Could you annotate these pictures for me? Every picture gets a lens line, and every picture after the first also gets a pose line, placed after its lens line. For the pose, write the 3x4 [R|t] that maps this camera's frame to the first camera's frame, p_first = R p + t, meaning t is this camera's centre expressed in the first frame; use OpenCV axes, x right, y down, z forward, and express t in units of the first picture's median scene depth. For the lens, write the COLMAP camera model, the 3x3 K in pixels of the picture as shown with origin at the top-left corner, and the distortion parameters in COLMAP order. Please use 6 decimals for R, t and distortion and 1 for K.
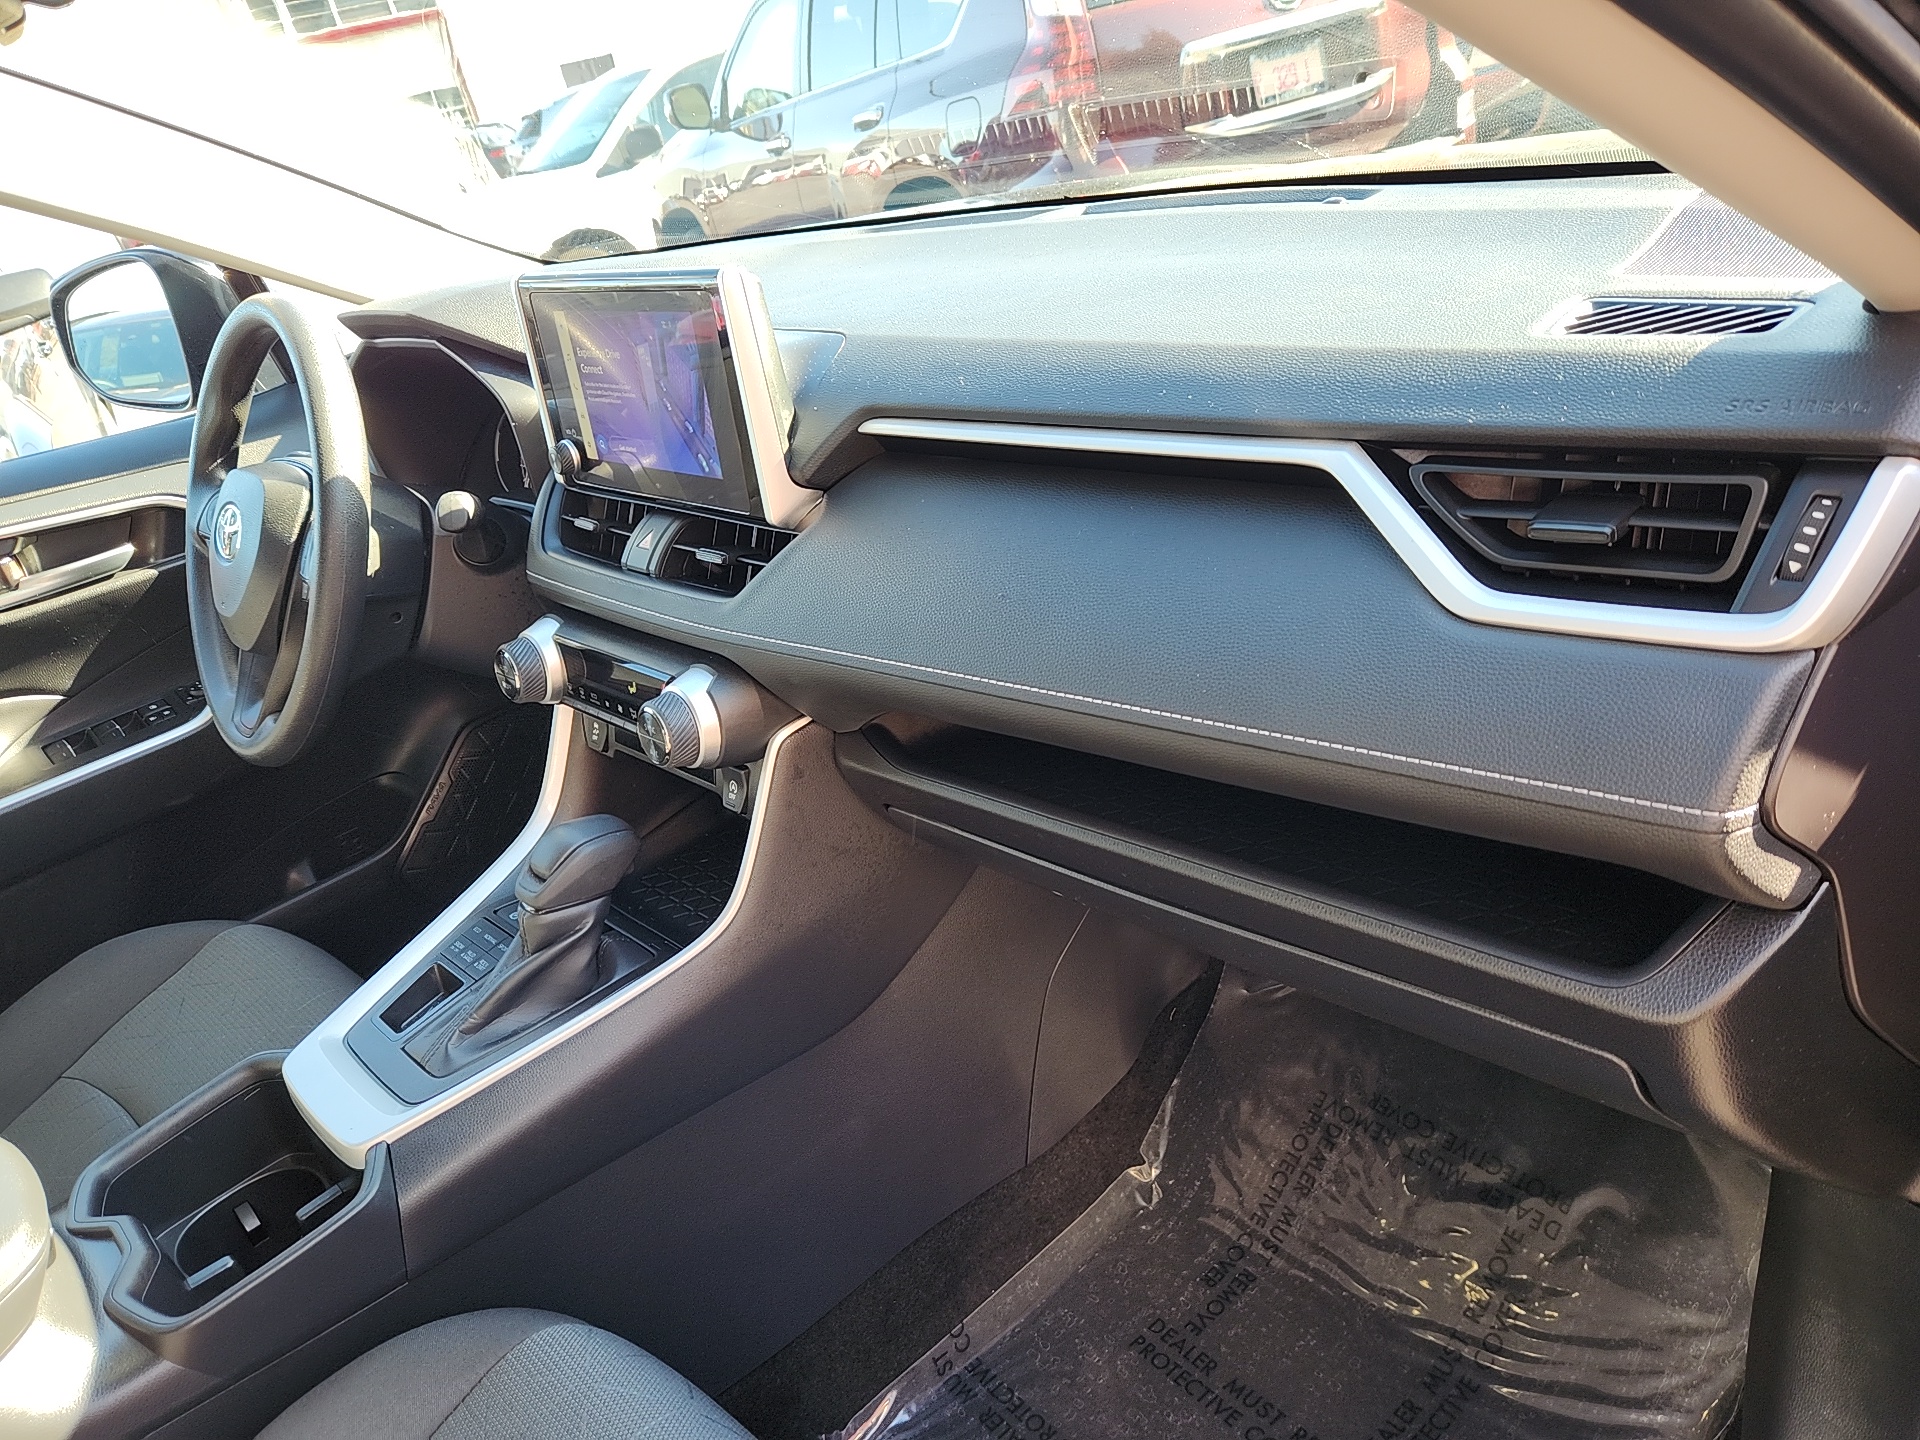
lens RADIAL K [[1306.2, 0, 958.3], [0, 1306.2, 698.0], [0, 0, 1]] dist [0.021730, -0.016308]
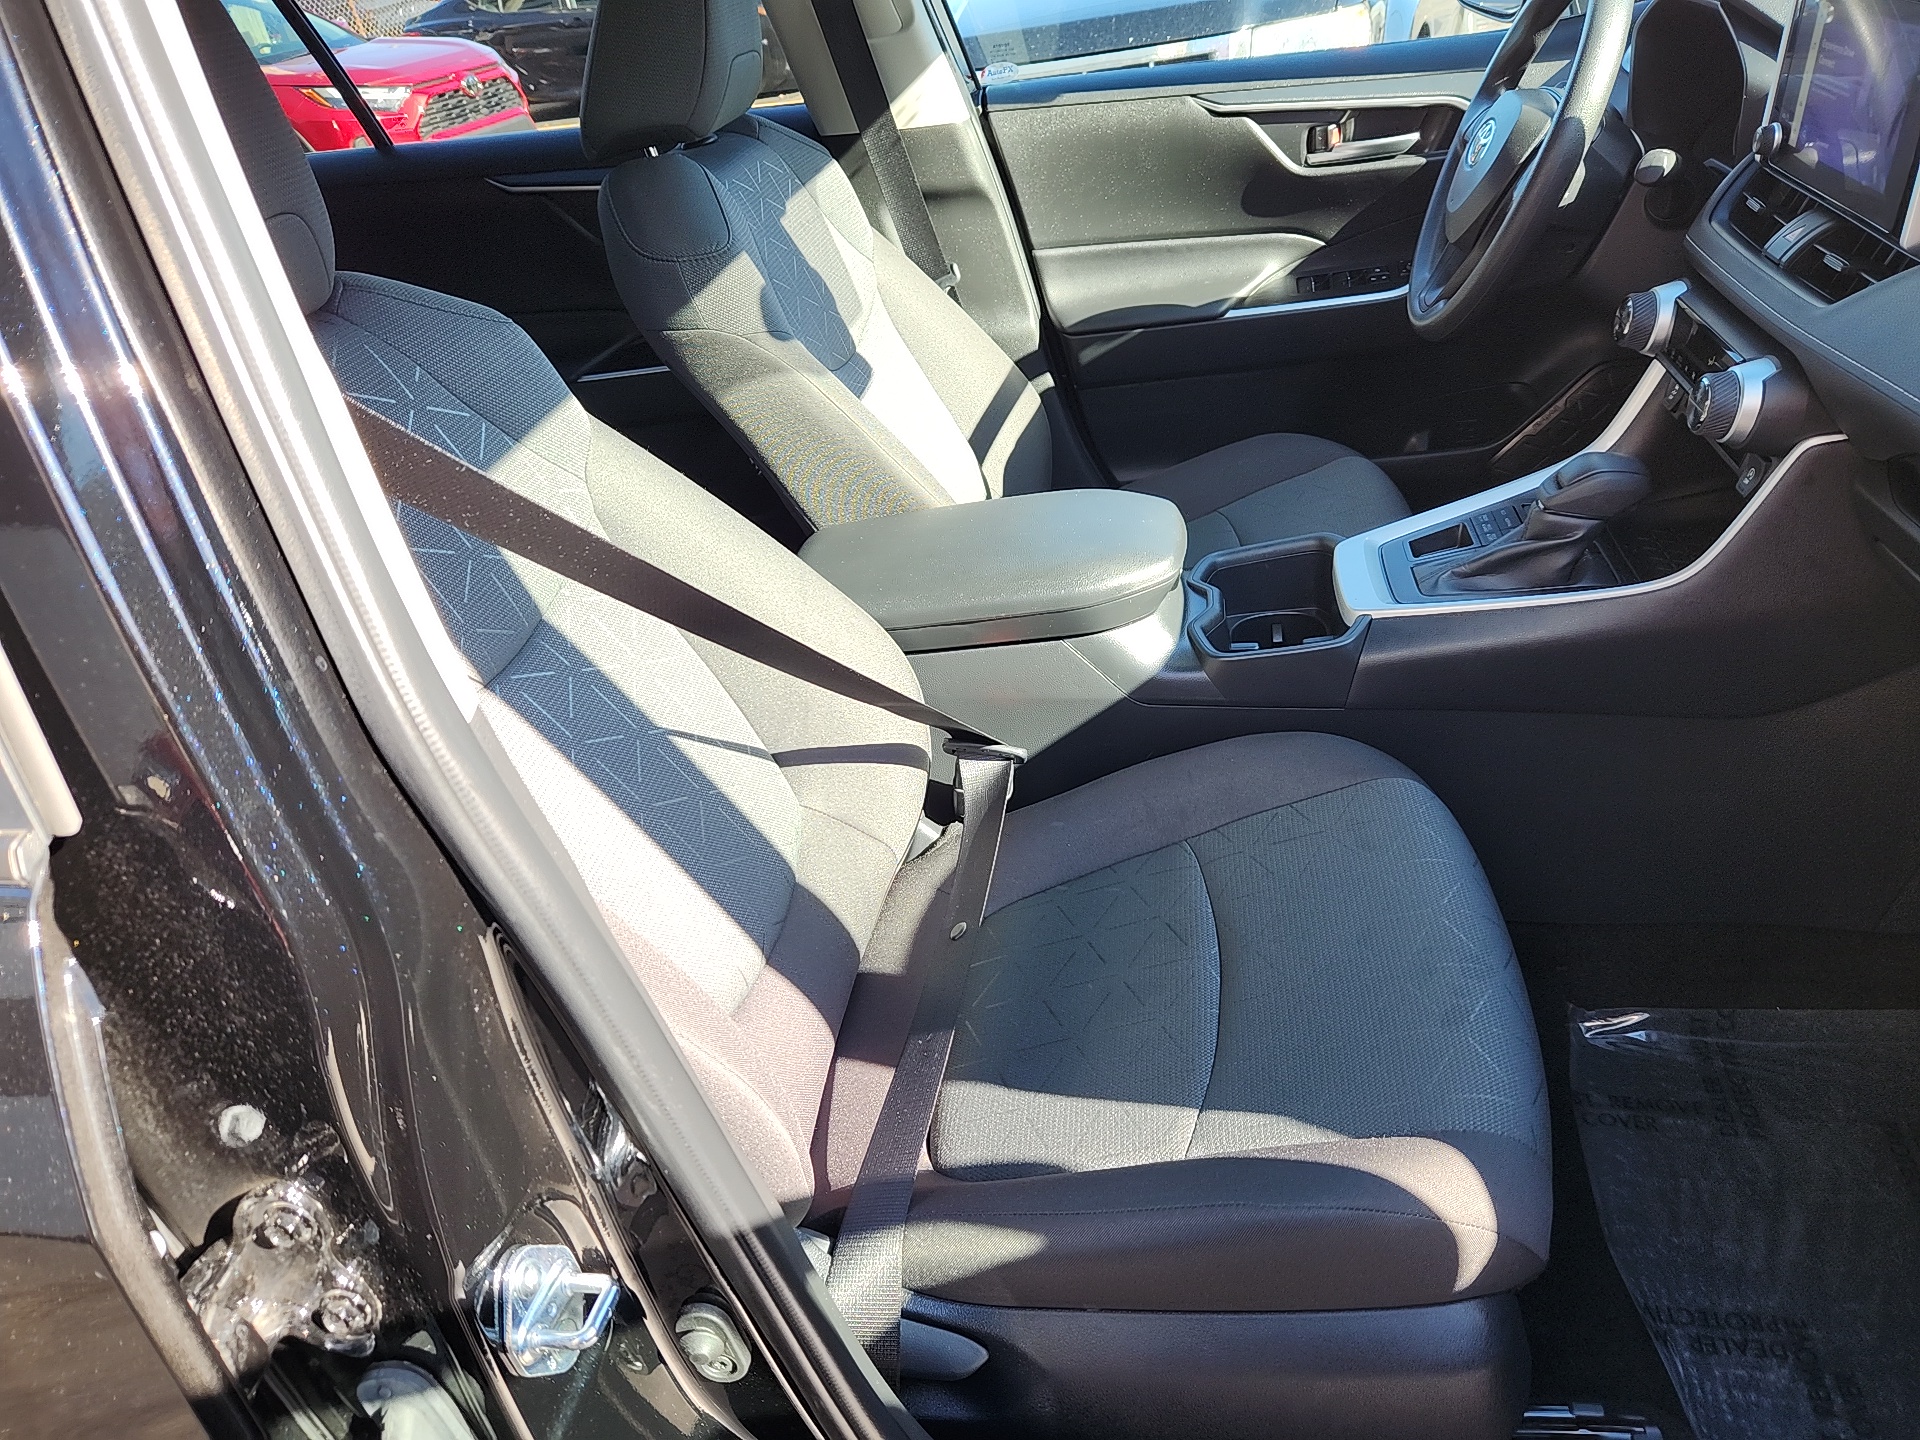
lens RADIAL K [[1396.1, 0, 963.5], [0, 1396.1, 714.4], [0, 0, 1]] dist [0.067295, -0.055114]
pose [[0.622337, 0.473341, -0.623414, 0.256795], [-0.302748, 0.880015, 0.365946, 0.008418], [0.721831, -0.039005, 0.690969, -0.332968]]
